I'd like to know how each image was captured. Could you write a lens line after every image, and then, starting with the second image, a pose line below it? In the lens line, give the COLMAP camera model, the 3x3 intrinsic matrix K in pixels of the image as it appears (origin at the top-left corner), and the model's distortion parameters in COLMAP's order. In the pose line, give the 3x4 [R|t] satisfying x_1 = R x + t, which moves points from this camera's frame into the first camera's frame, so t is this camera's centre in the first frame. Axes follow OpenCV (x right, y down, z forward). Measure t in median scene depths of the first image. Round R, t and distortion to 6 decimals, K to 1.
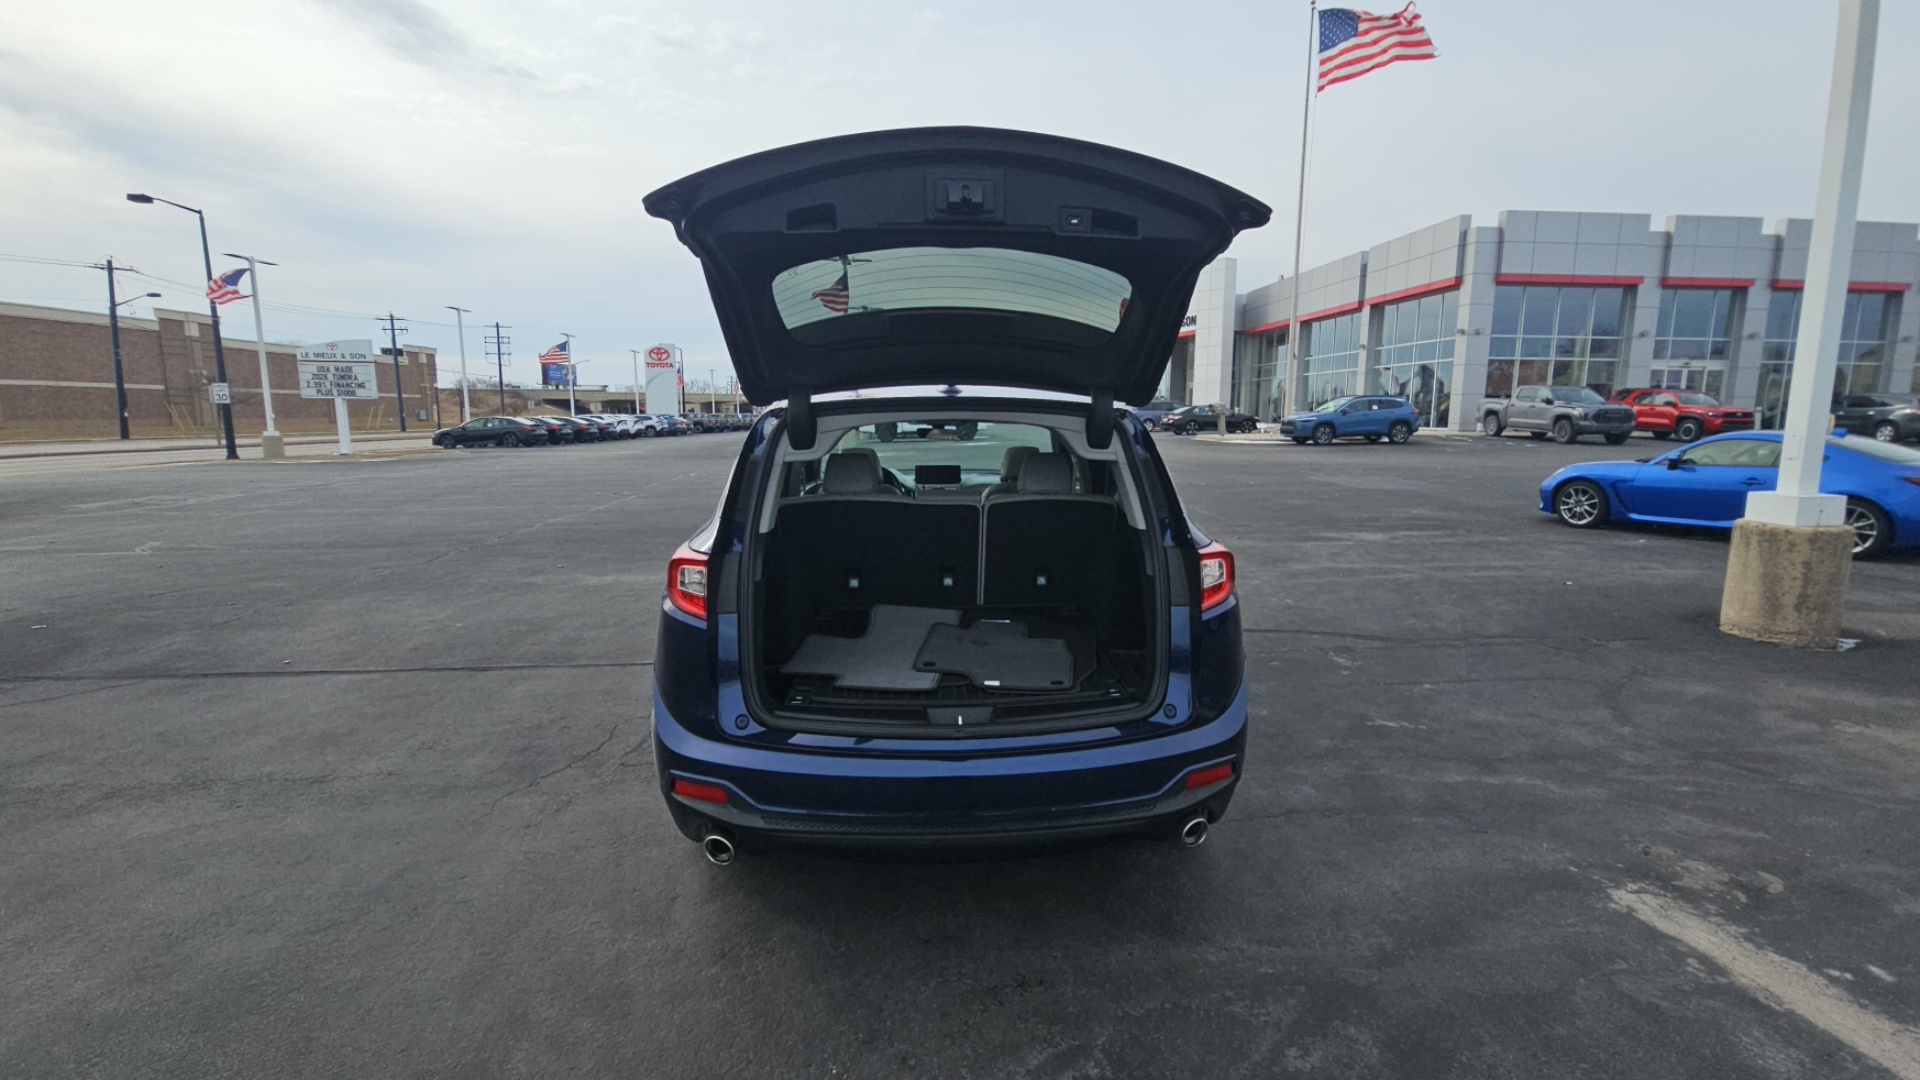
lens RADIAL K [[854.1, 0, 980.5], [0, 854.1, 545.7], [0, 0, 1]] dist [0.007722, -0.006533]
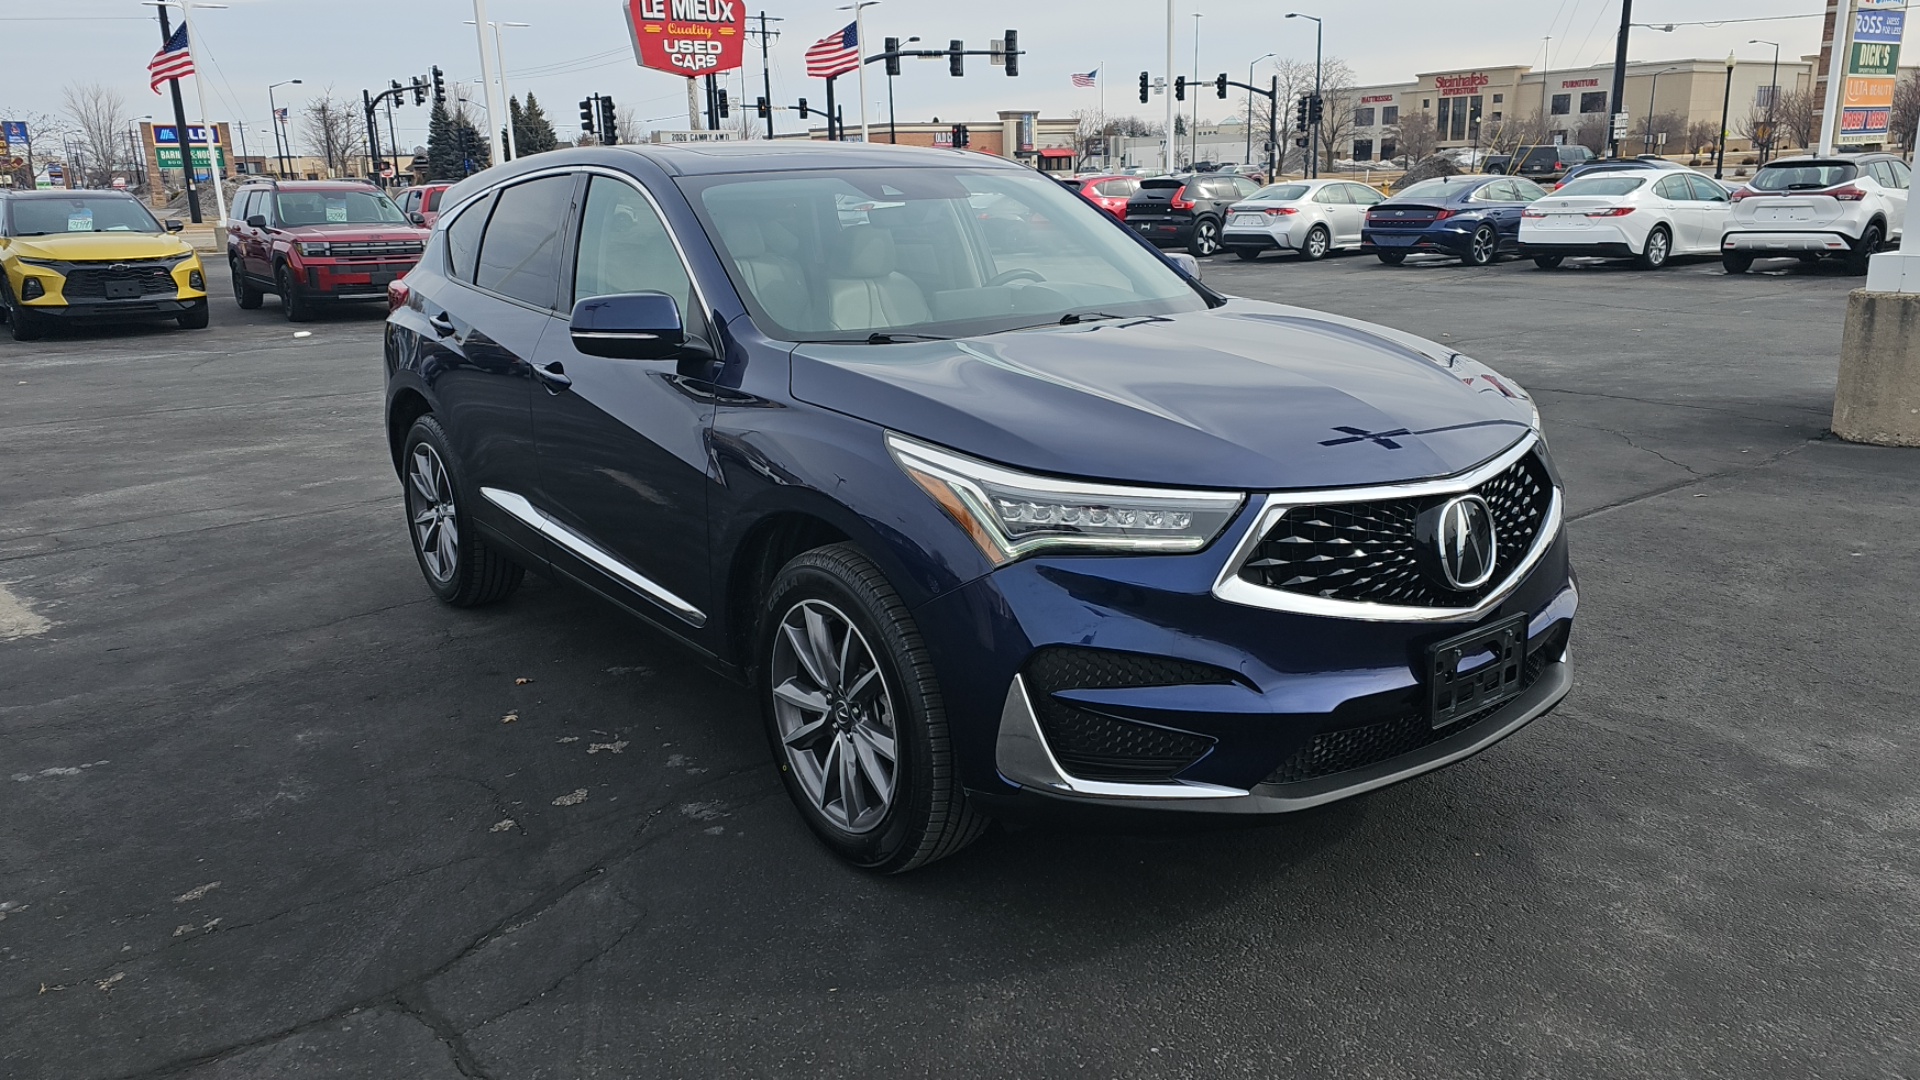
lens RADIAL K [[1374.2, 0, 967.8], [0, 1374.2, 510.2], [0, 0, 1]] dist [0.066871, -0.037919]
pose [[-0.830380, 0.149091, -0.536881, 0.065175], [-0.062758, 0.932381, 0.355987, -0.043422], [0.553652, 0.329298, -0.764874, 0.280729]]
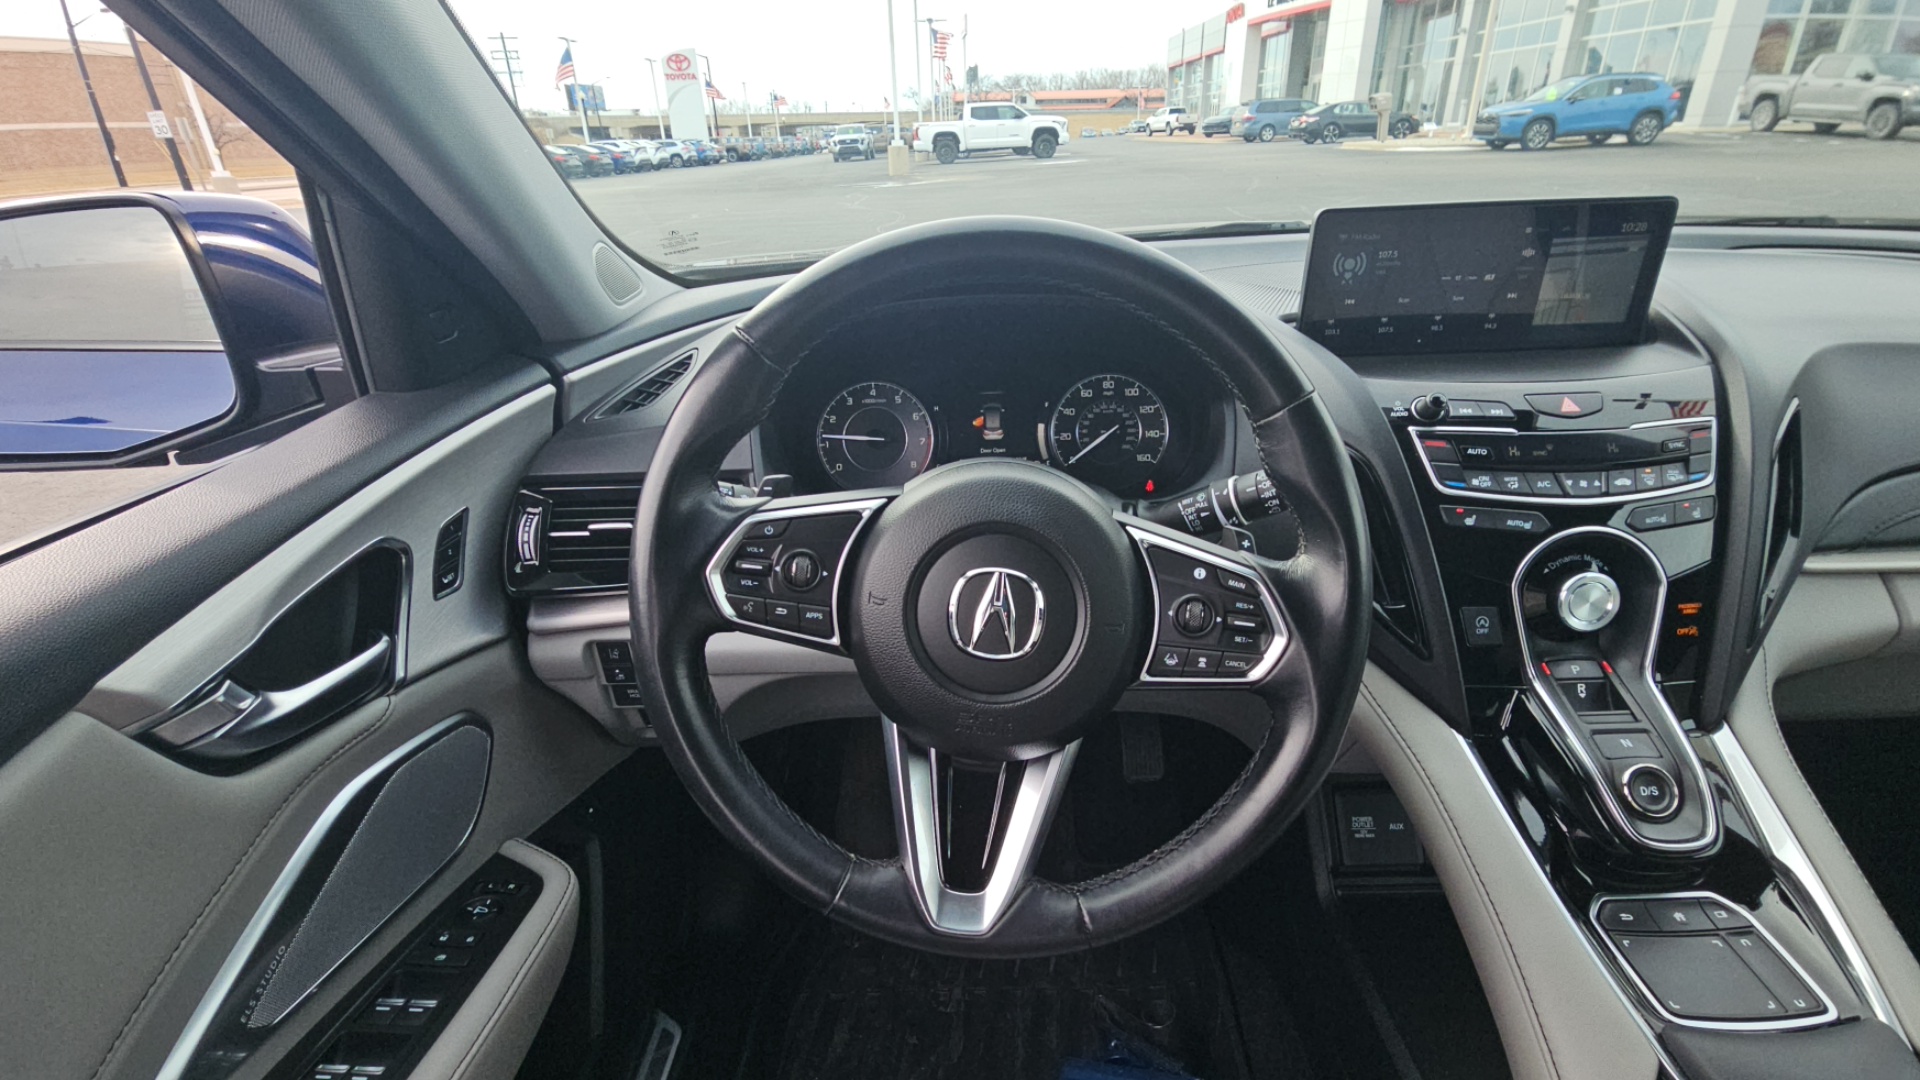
lens RADIAL K [[854.1, 0, 981.9], [0, 854.1, 540.3], [0, 0, 1]] dist [0.007722, -0.006533]
pose [[0.997321, 0.002349, -0.073117, -0.020671], [0.018792, 0.957718, 0.287095, -0.014462], [0.070700, -0.287700, 0.955107, 0.148547]]
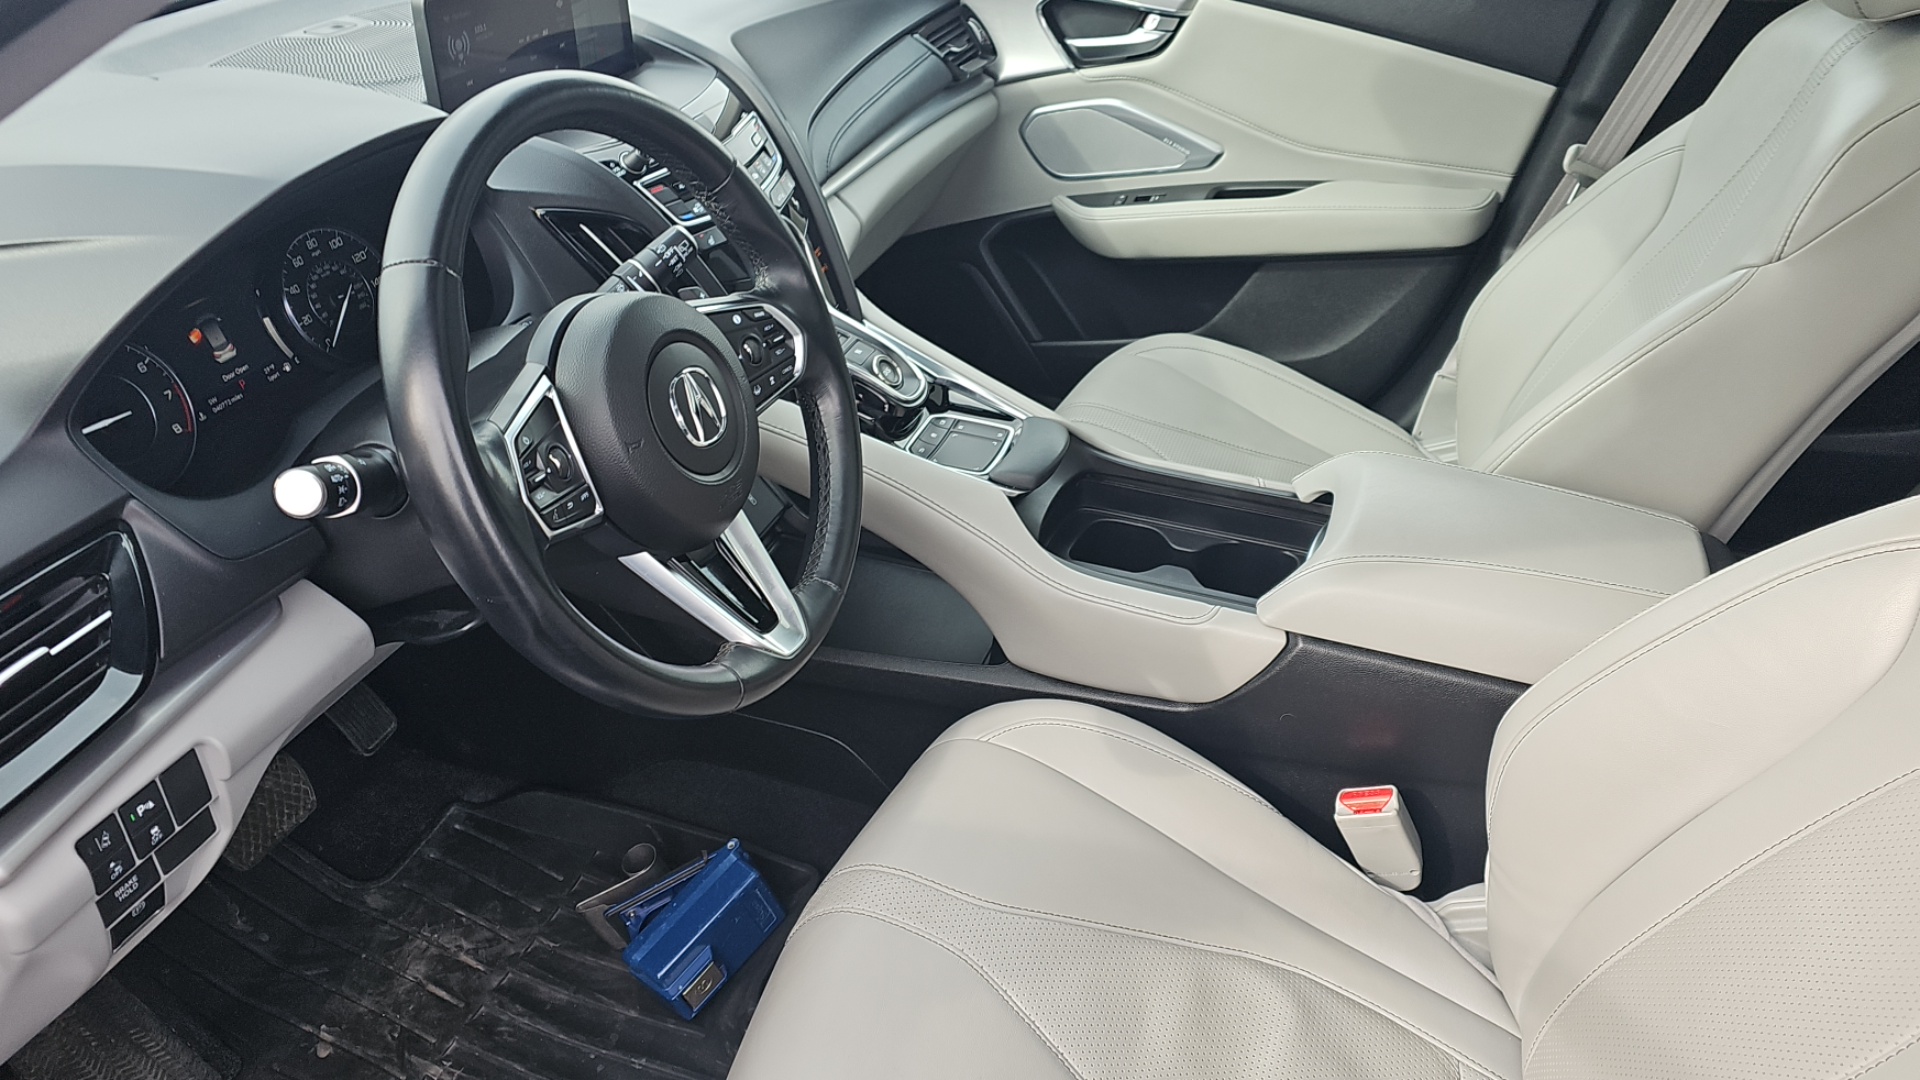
lens RADIAL K [[1374.2, 0, 945.0], [0, 1374.2, 557.7], [0, 0, 1]] dist [0.066871, -0.037919]
pose [[0.397922, -0.501493, 0.768220, -0.042385], [0.133879, 0.860149, 0.492158, -0.019551], [-0.907598, -0.092992, 0.409412, 0.145761]]
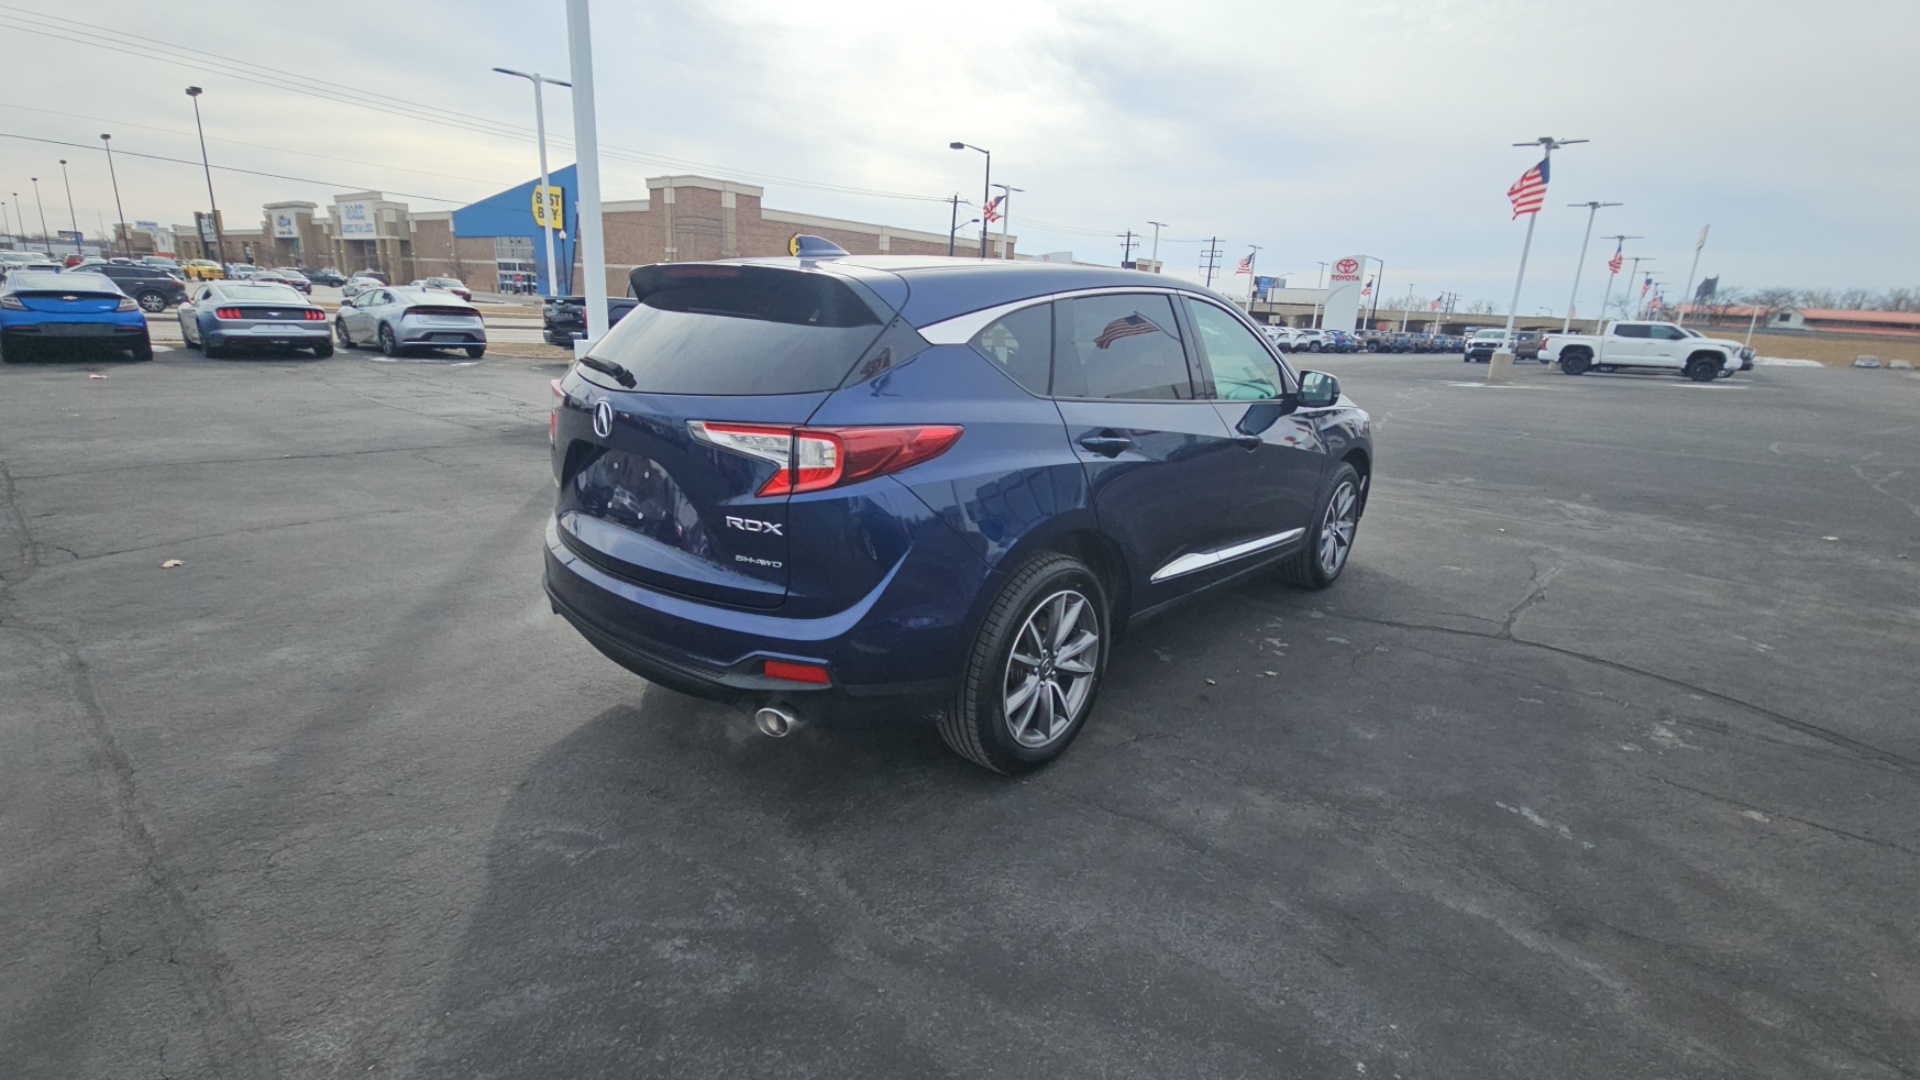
lens RADIAL K [[854.1, 0, 978.8], [0, 854.1, 541.6], [0, 0, 1]] dist [0.007722, -0.006533]
pose [[0.712981, 0.215699, -0.667182, 0.080939], [-0.155588, 0.976456, 0.149419, -0.003206], [0.683703, -0.002727, 0.729755, 0.036987]]
